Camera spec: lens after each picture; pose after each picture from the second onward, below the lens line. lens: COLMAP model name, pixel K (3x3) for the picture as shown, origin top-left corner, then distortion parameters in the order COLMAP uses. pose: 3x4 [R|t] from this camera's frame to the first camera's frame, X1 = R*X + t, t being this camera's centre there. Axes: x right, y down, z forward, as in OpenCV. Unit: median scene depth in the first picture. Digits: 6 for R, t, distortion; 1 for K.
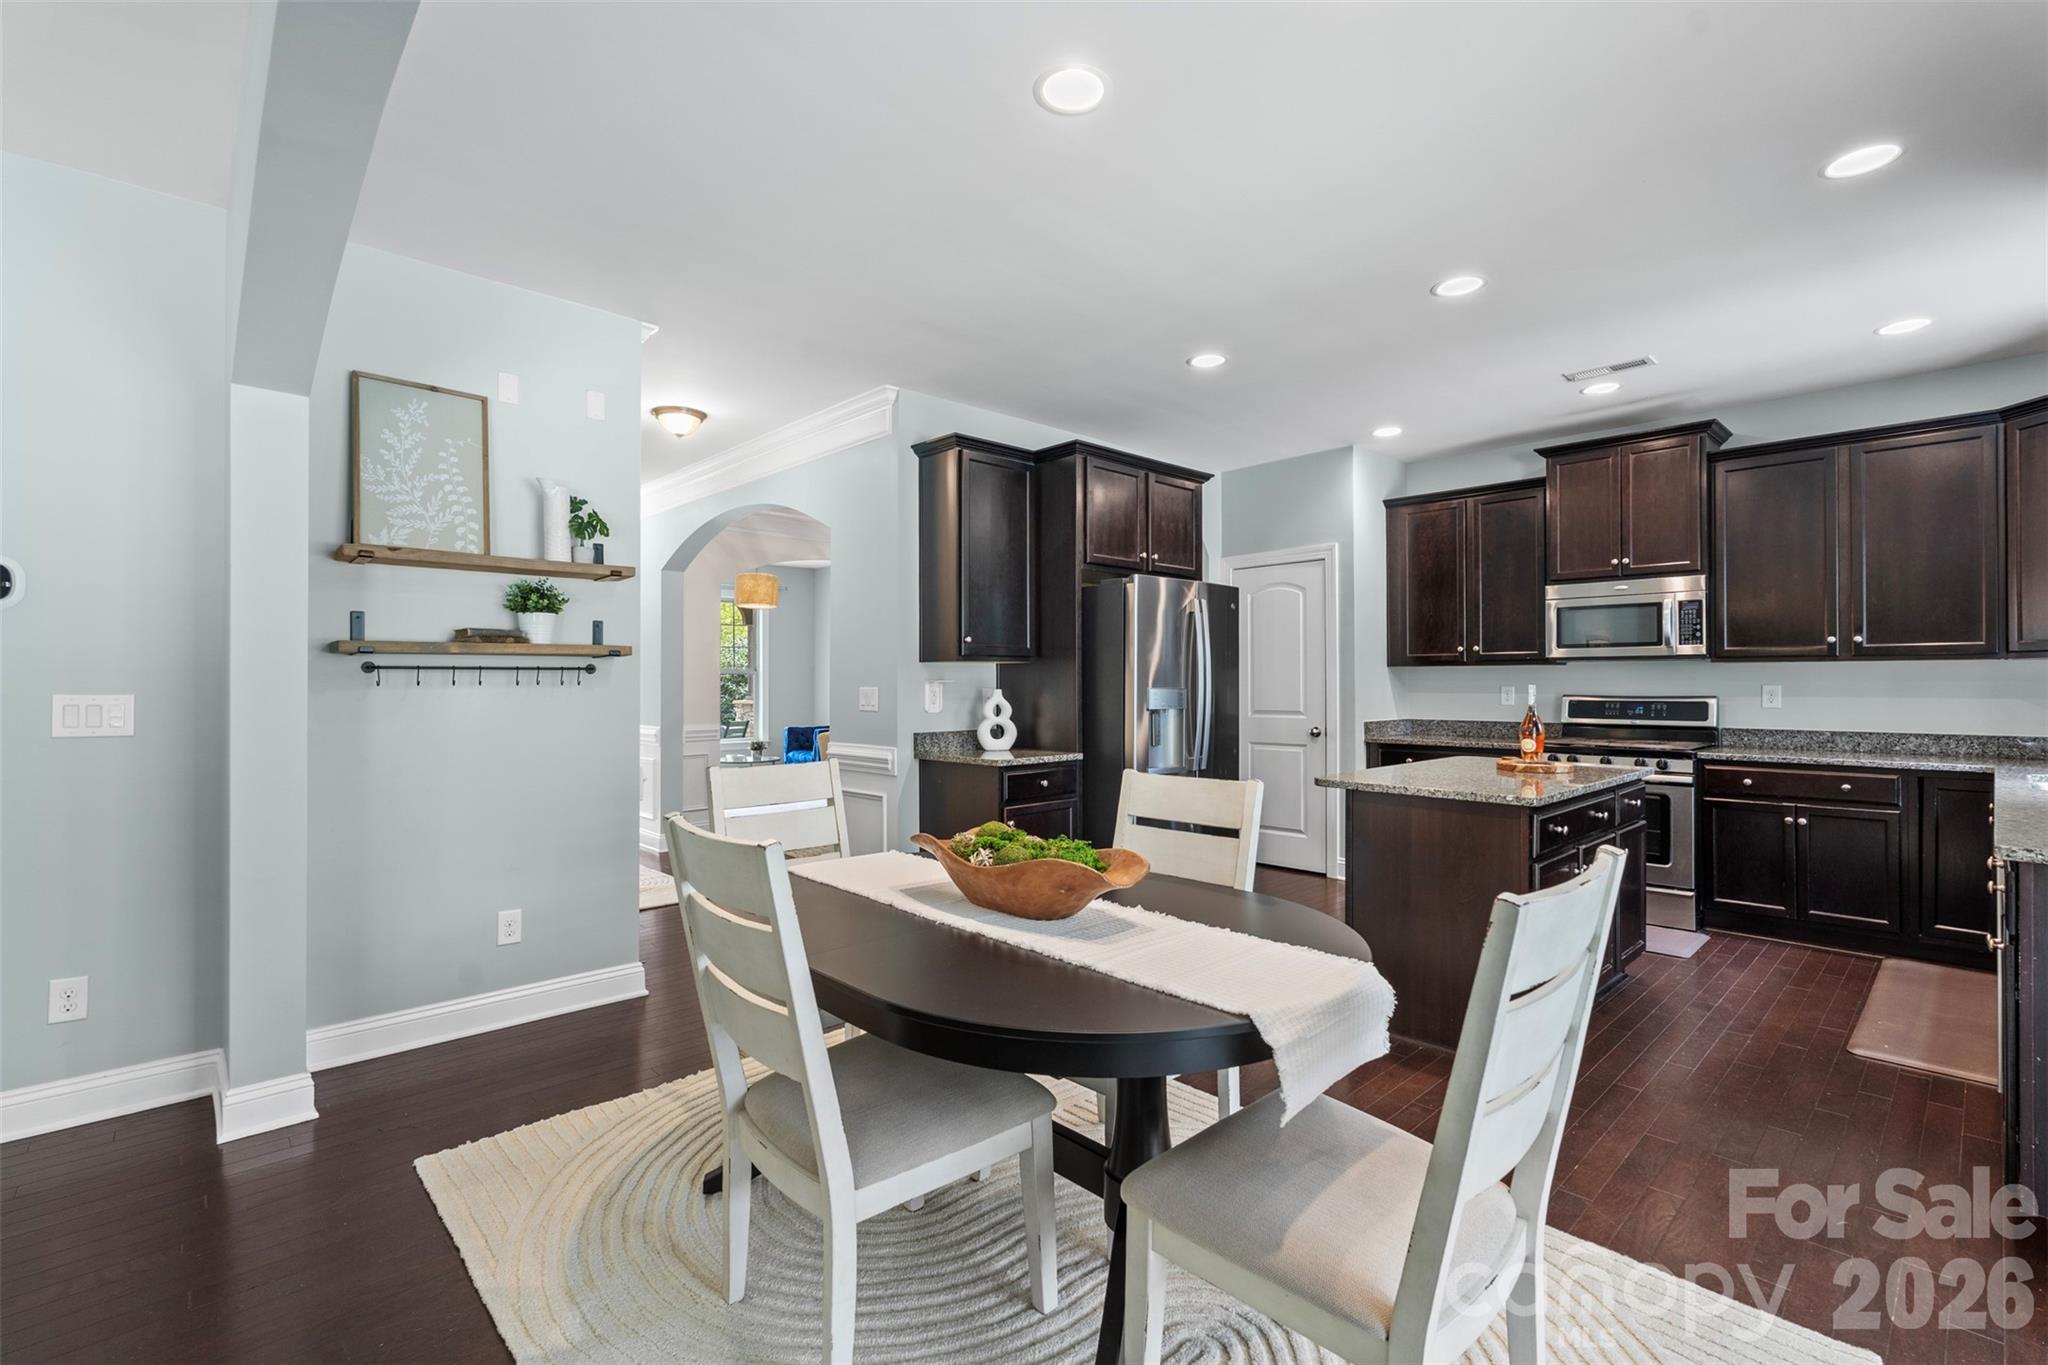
lens RADIAL K [[907.8, 0, 1023.1], [0, 907.8, 679.5], [0, 0, 1]] dist [-0.001825, -0.000108]
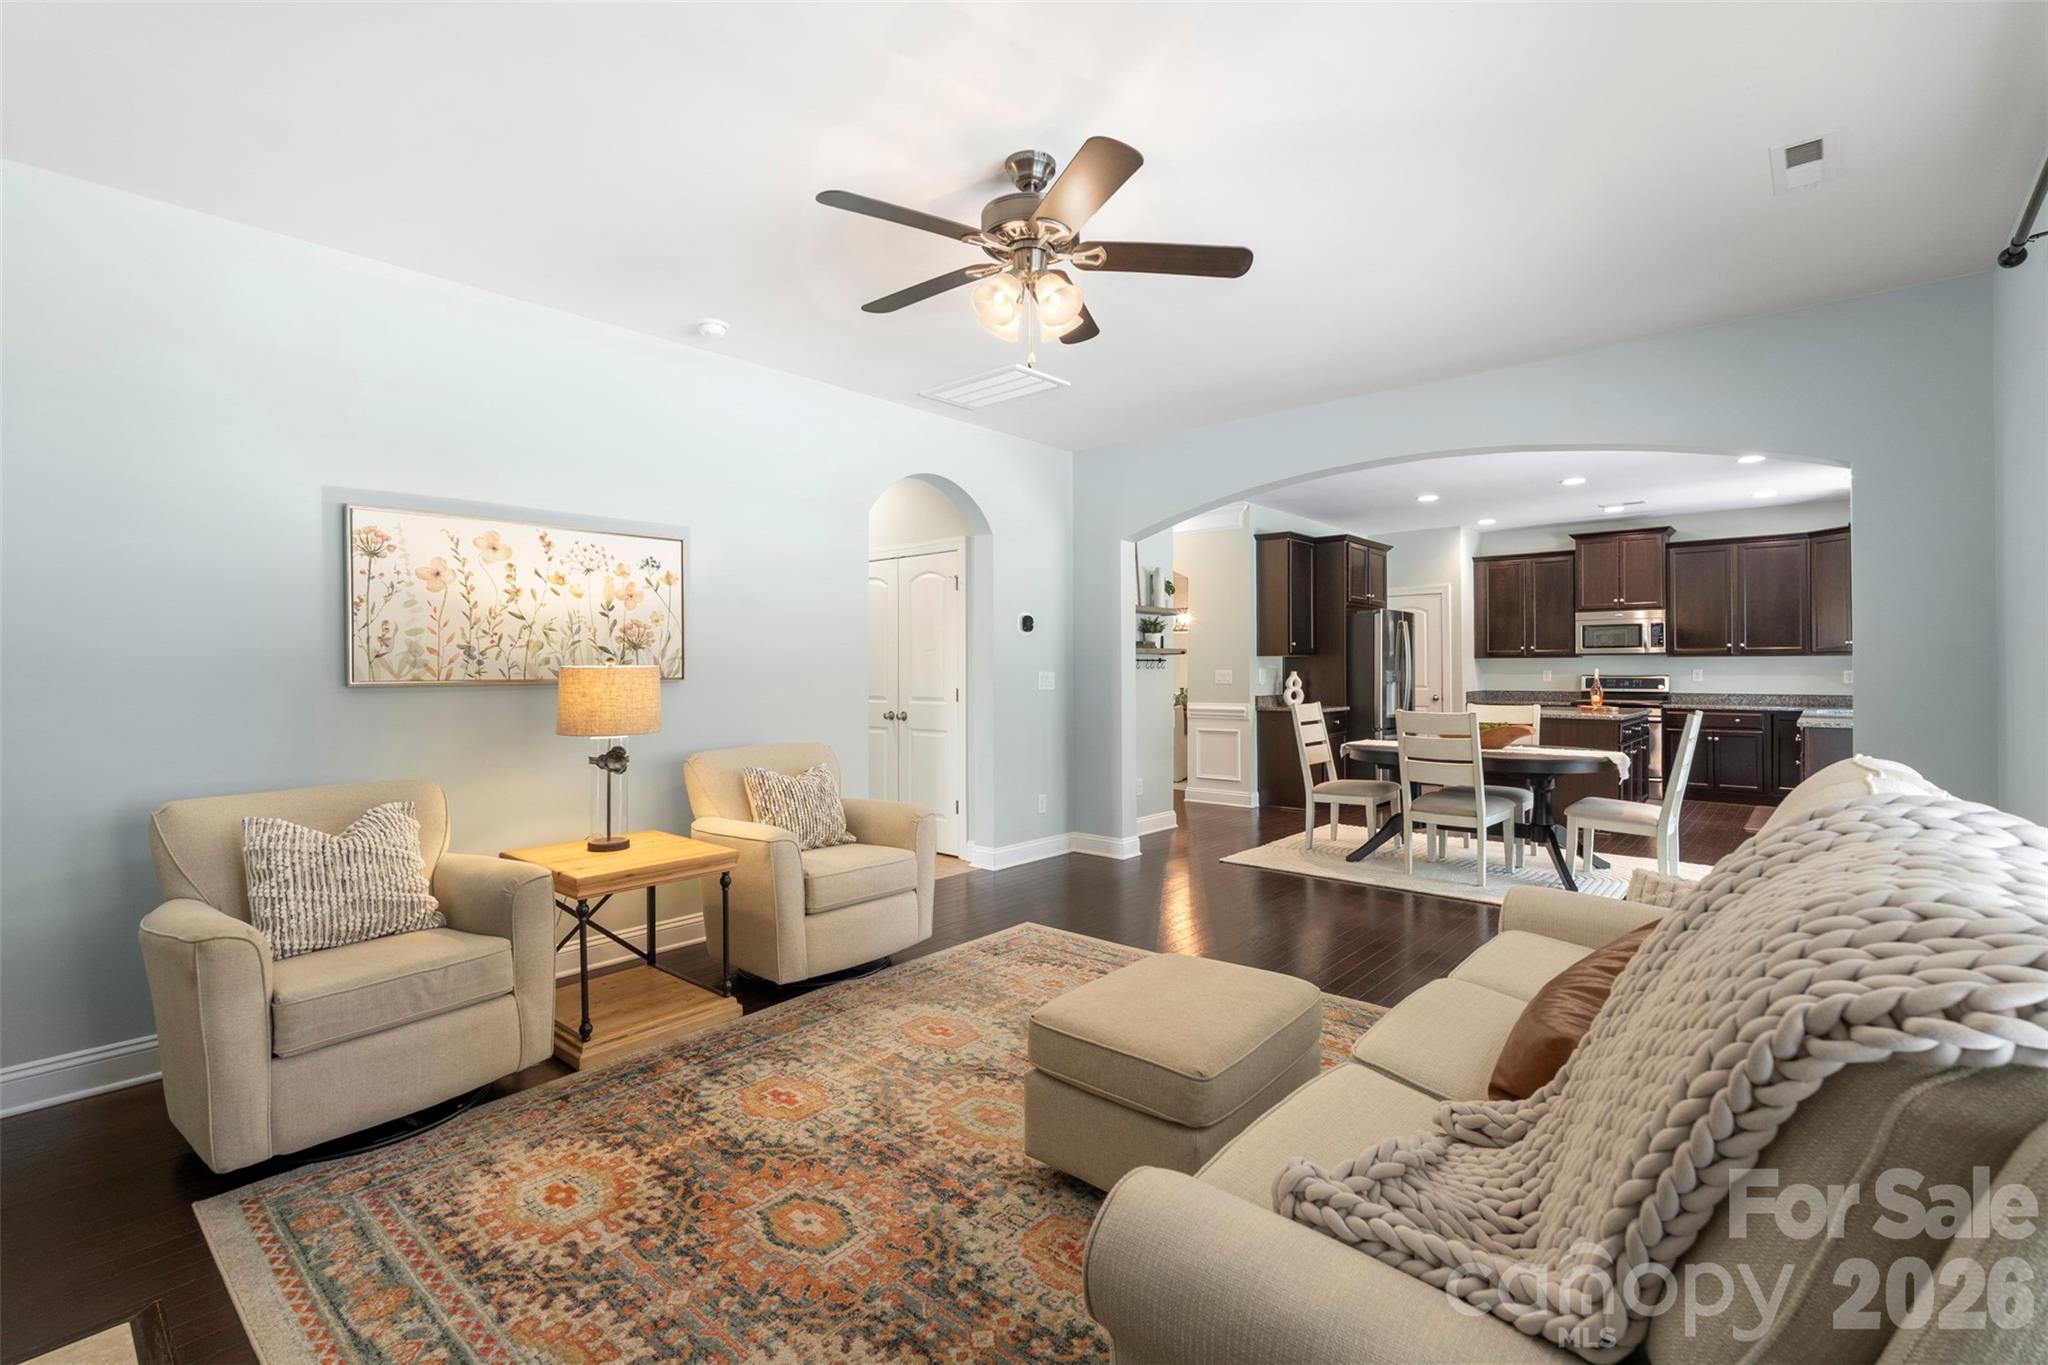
lens RADIAL K [[907.8, 0, 1028.0], [0, 907.8, 664.1], [0, 0, 1]] dist [-0.001825, -0.000108]
pose [[0.995183, 0.000364, 0.098037, -0.722267], [-0.000223, 0.999999, -0.001457, -0.000873], [-0.098037, 0.001428, 0.995182, -0.714340]]
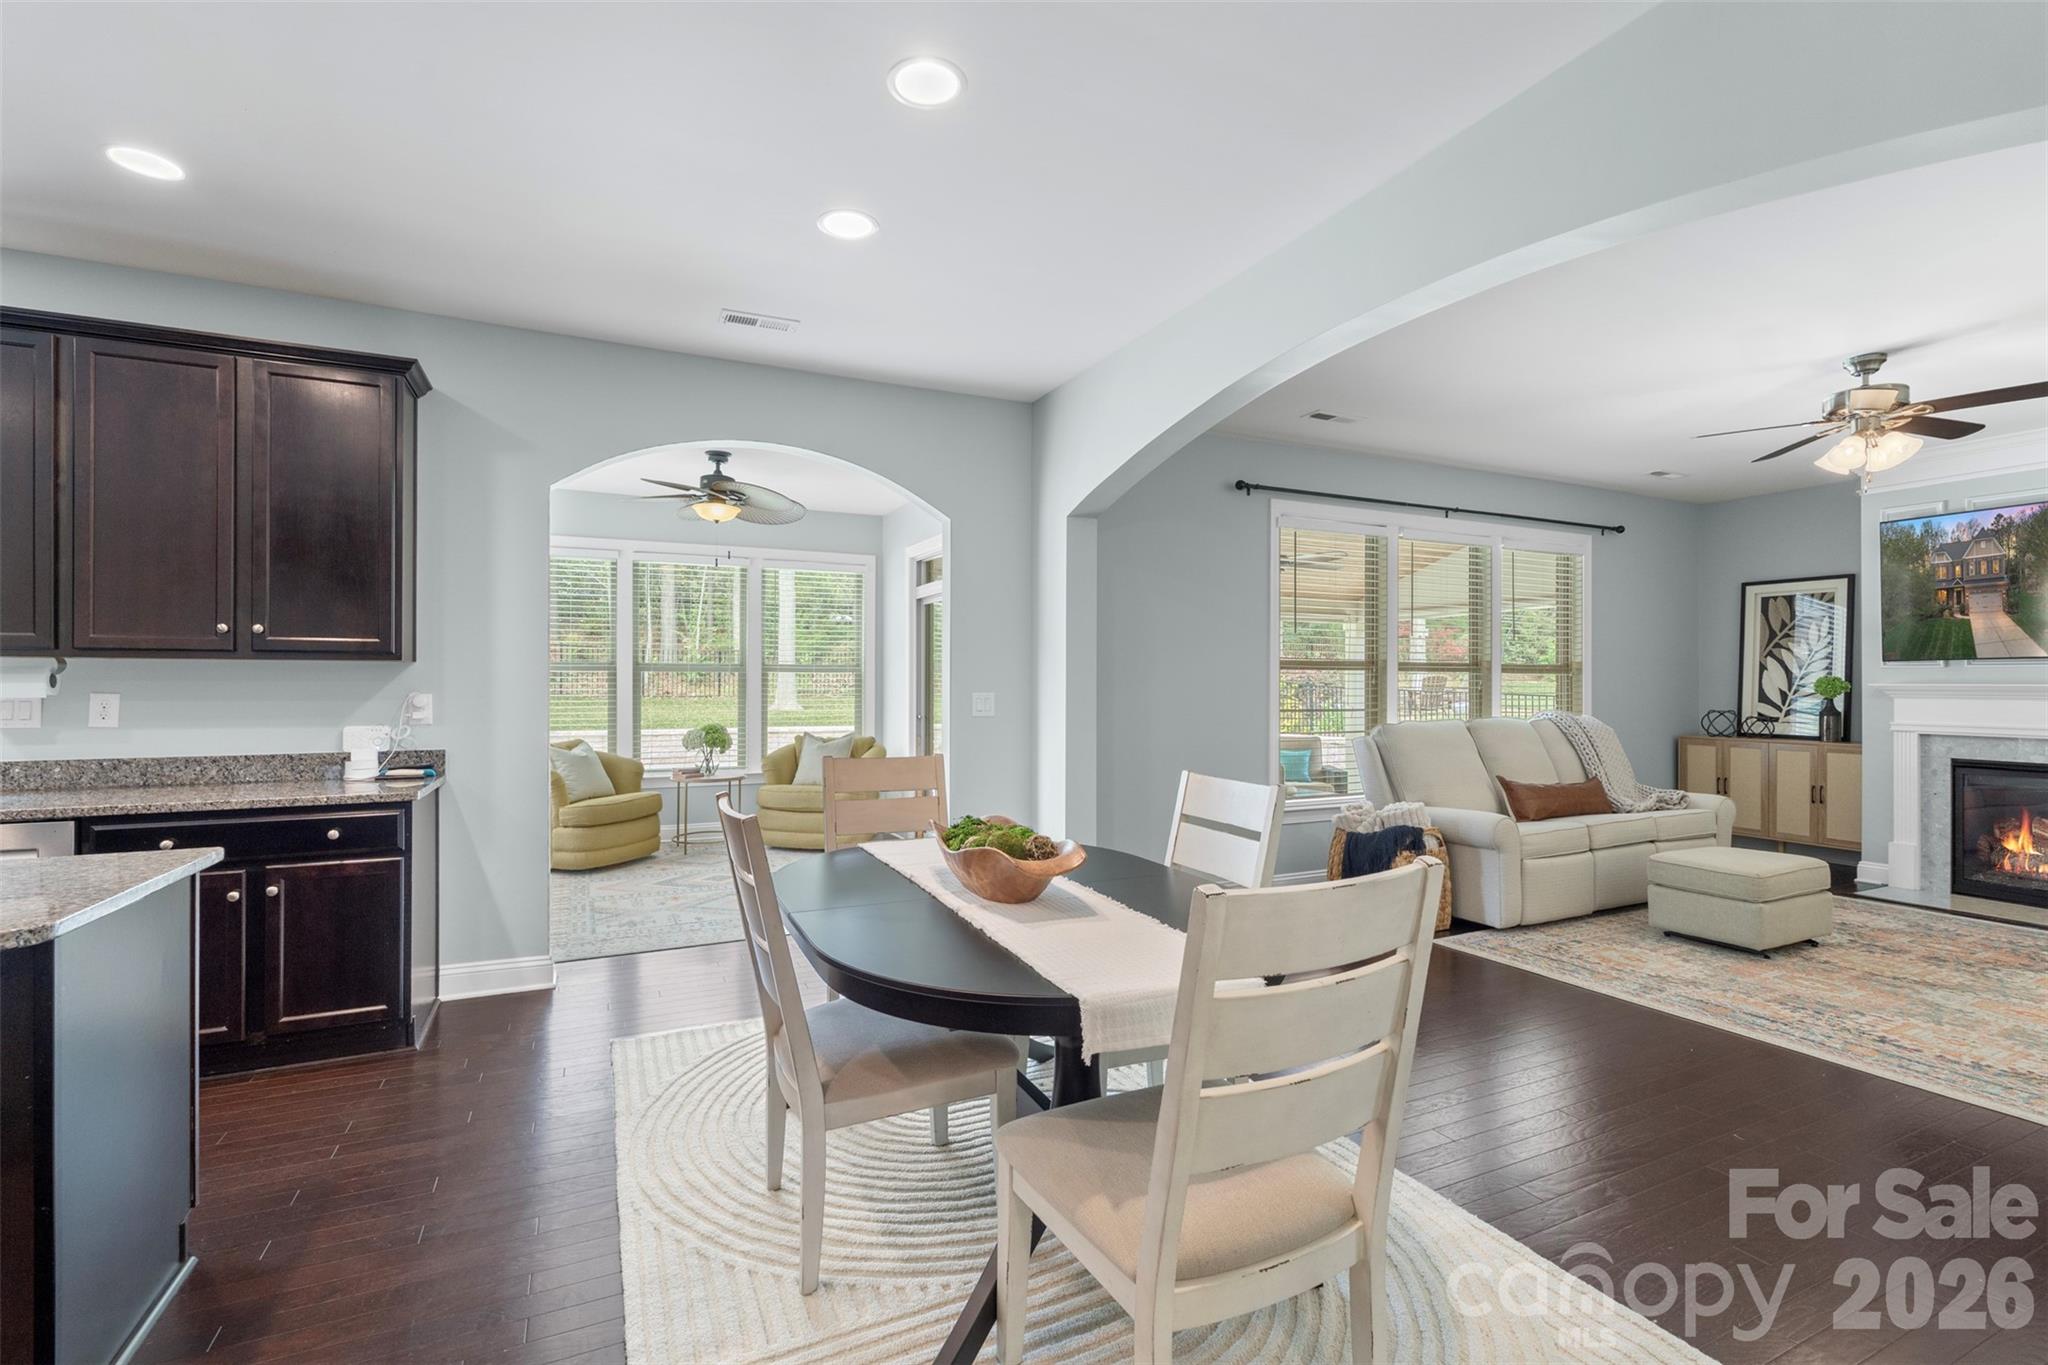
lens RADIAL K [[907.8, 0, 1030.8], [0, 907.8, 682.5], [0, 0, 1]] dist [-0.001825, -0.000108]
pose [[-0.955654, -0.002666, 0.294480, -0.163721], [-0.003125, 0.999995, -0.001089, -0.000001], [-0.294475, -0.001961, -0.955657, 0.894030]]
